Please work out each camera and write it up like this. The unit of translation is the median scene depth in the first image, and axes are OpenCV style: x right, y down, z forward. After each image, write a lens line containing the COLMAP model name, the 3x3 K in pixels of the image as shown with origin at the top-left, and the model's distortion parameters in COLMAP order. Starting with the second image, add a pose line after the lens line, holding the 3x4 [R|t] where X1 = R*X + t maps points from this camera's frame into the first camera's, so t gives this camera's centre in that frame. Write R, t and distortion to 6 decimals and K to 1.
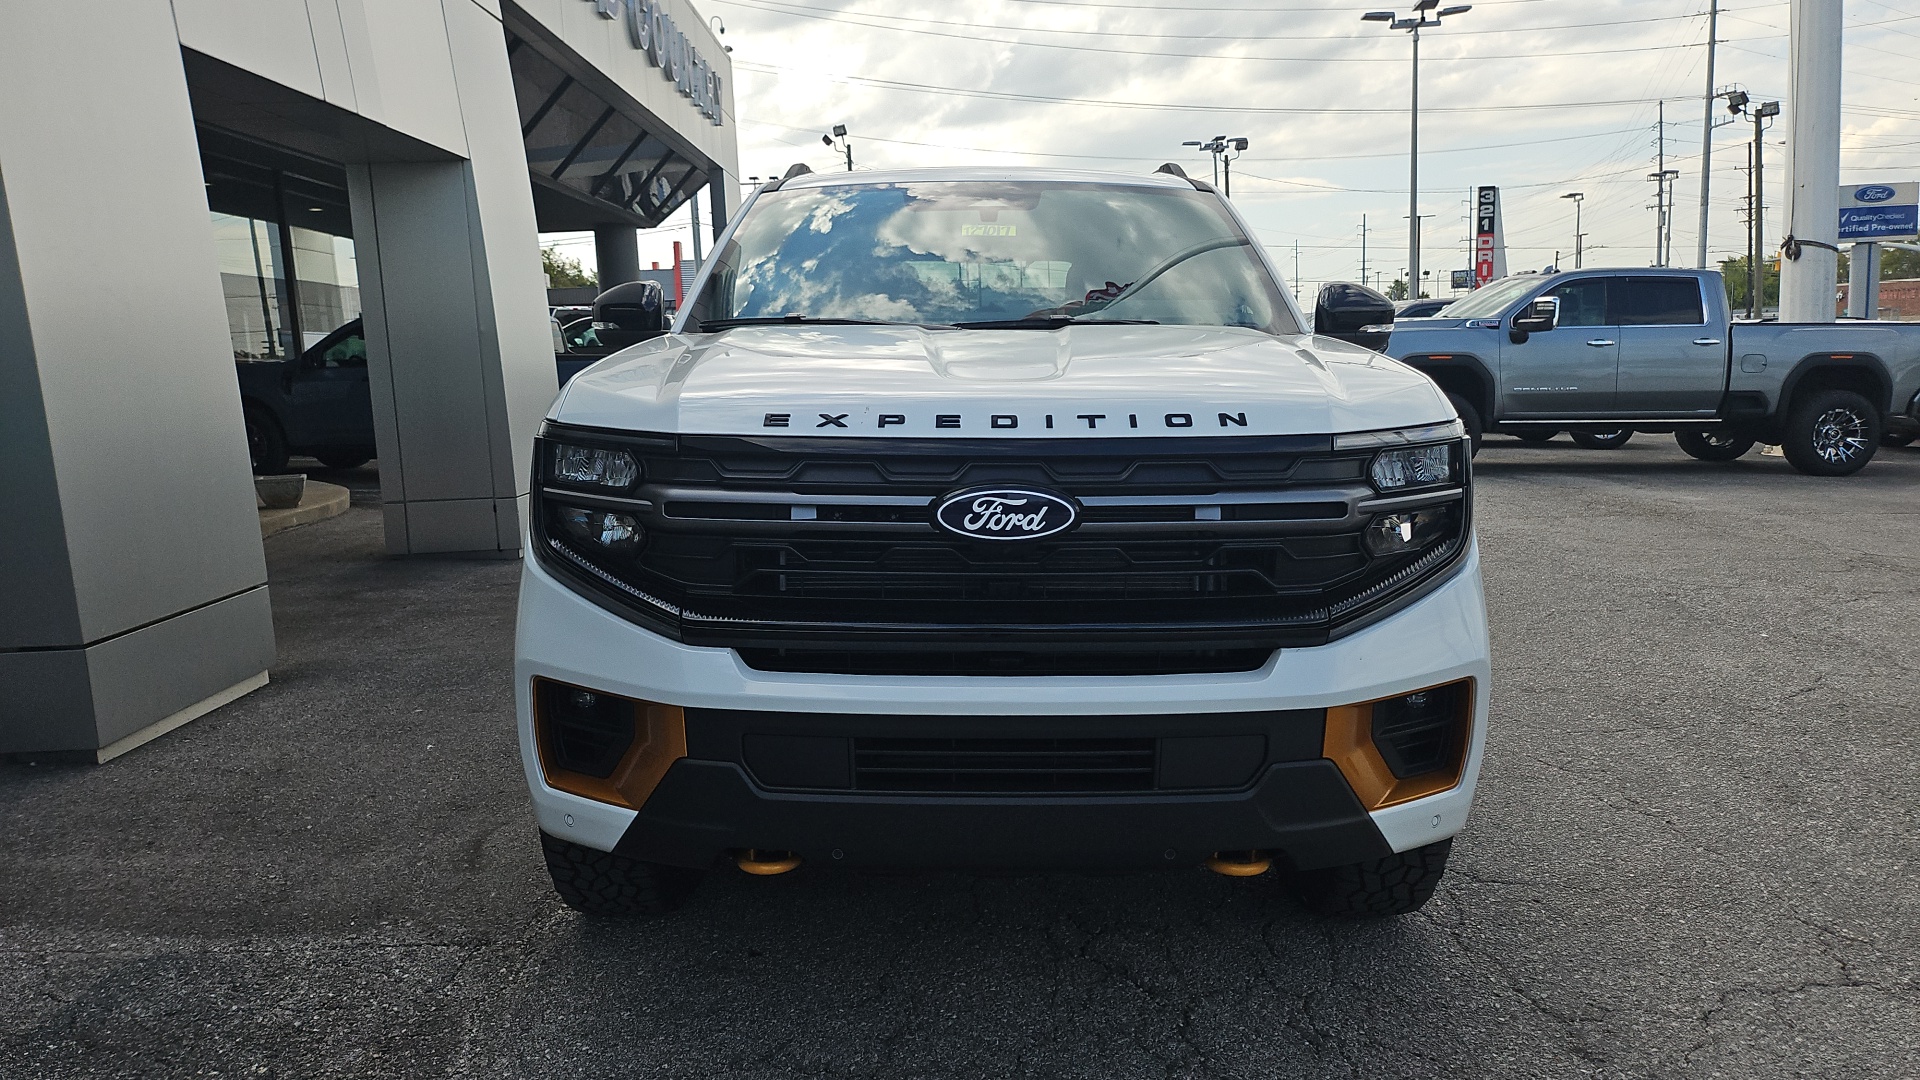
lens RADIAL K [[1350.4, 0, 960.4], [0, 1350.4, 537.0], [0, 0, 1]] dist [0.051220, -0.048986]
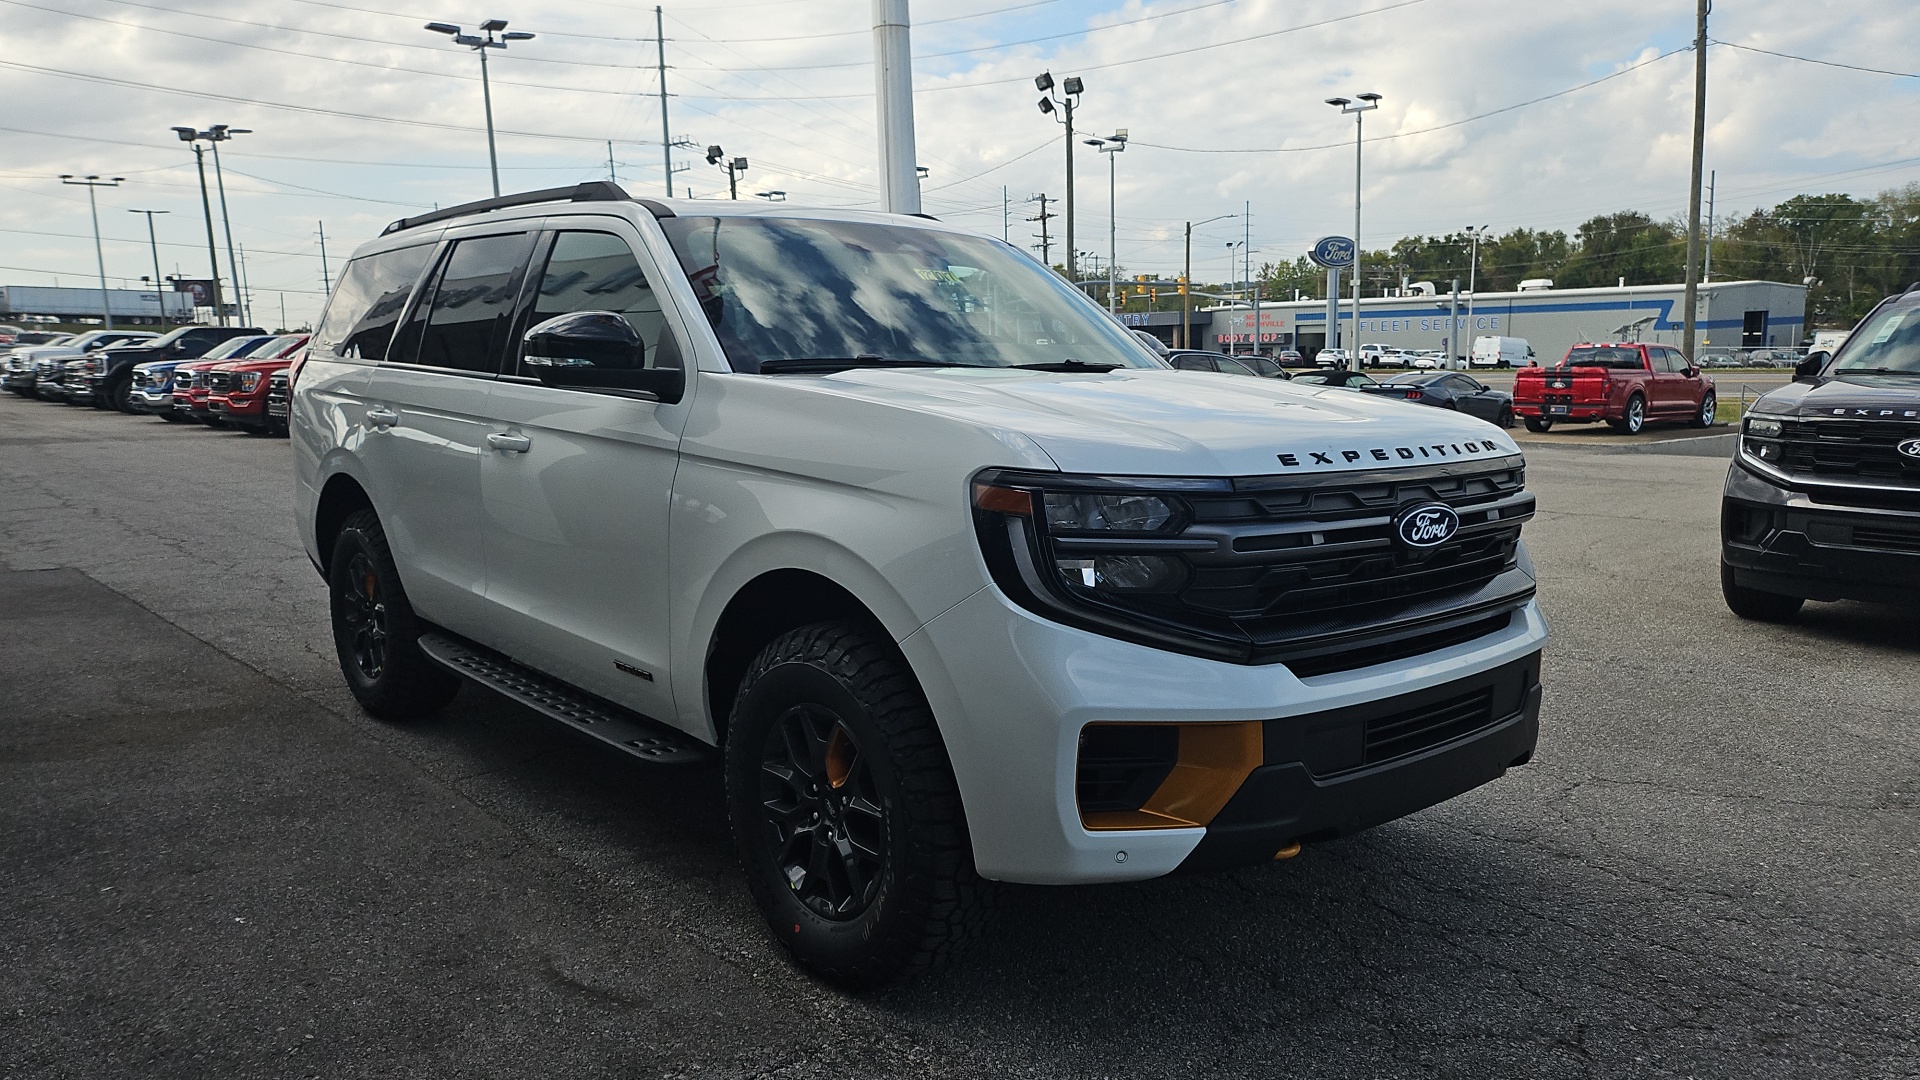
lens RADIAL K [[1350.4, 0, 980.6], [0, 1350.4, 567.1], [0, 0, 1]] dist [0.051220, -0.048986]
pose [[0.746640, -0.093817, 0.658579, -1.056975], [0.088565, 0.995211, 0.041364, -0.064281], [-0.659306, 0.027443, 0.751374, 0.301984]]
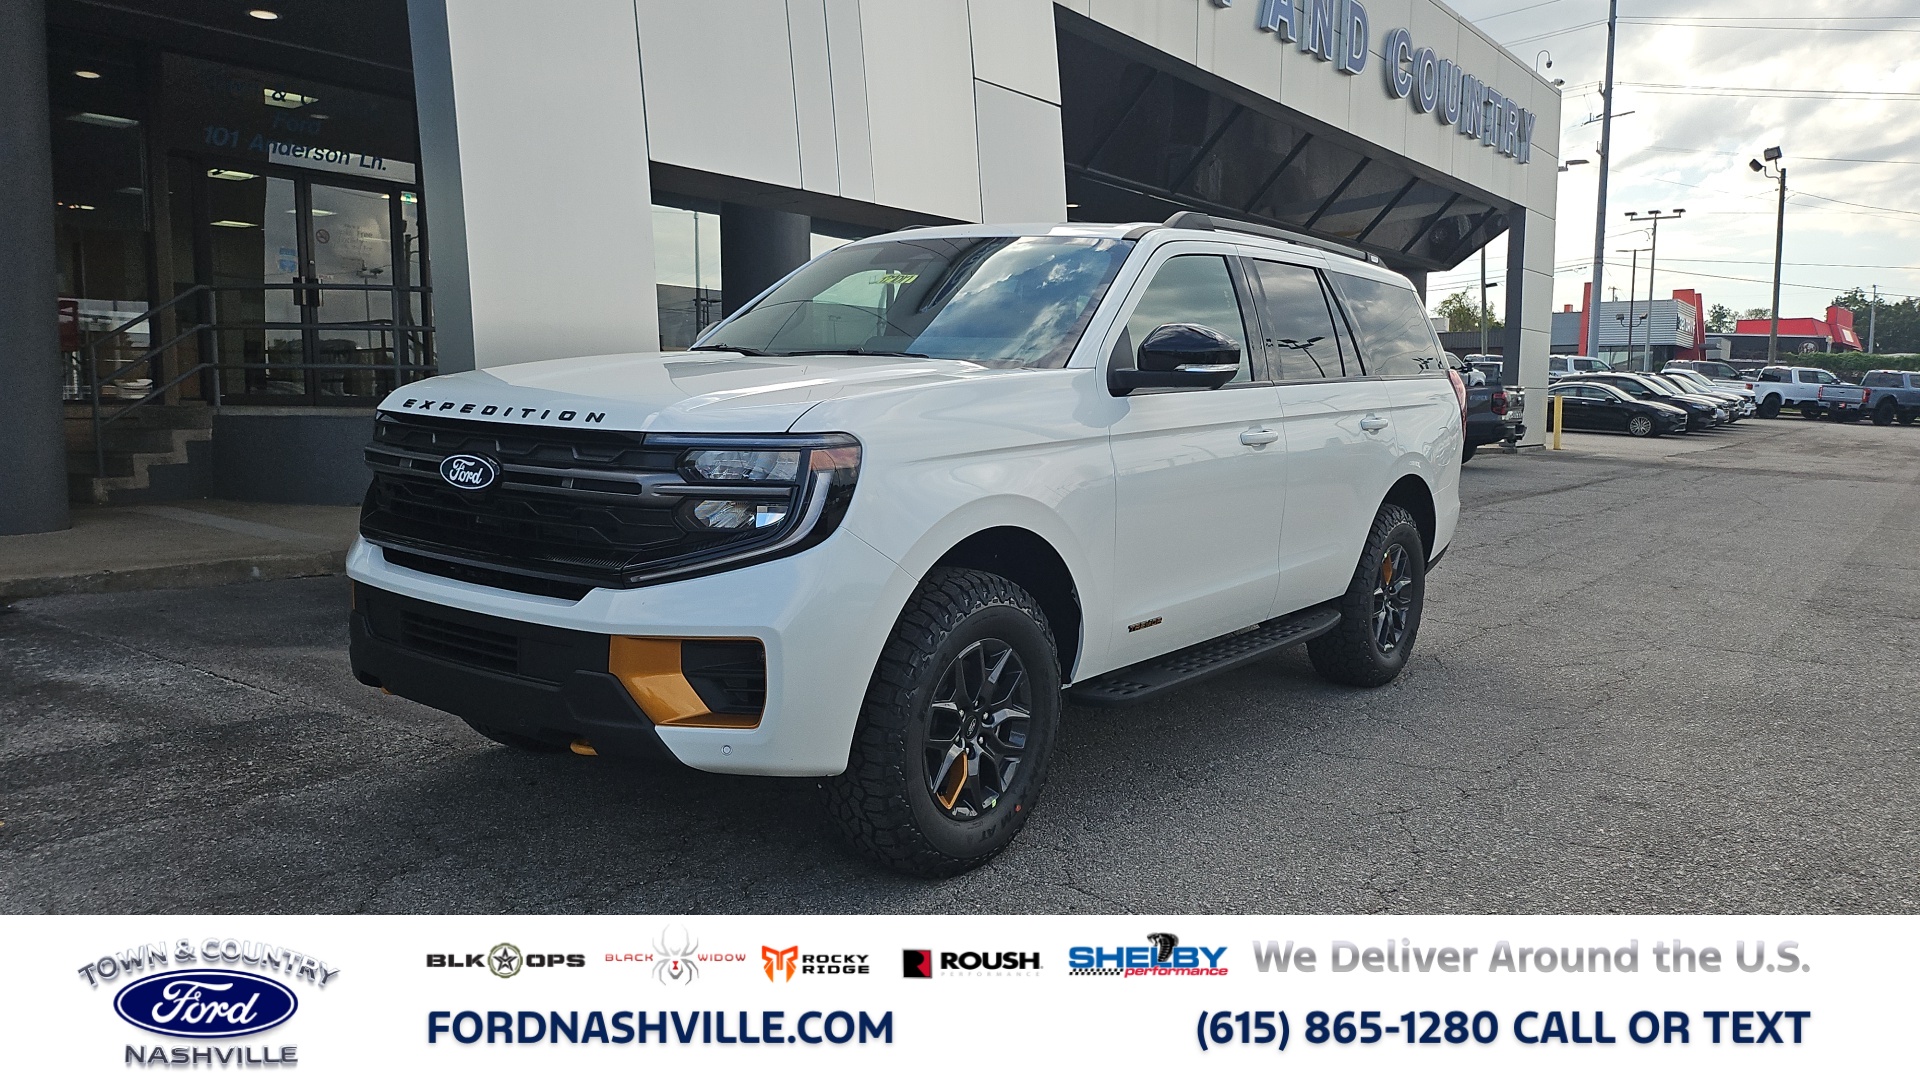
lens RADIAL K [[1350.4, 0, 963.7], [0, 1350.4, 513.5], [0, 0, 1]] dist [0.051220, -0.048986]
pose [[0.795952, 0.089704, -0.598677, 1.285665], [-0.118280, 0.992944, -0.008475, -0.021568], [0.593692, 0.077557, 0.800946, 0.122900]]
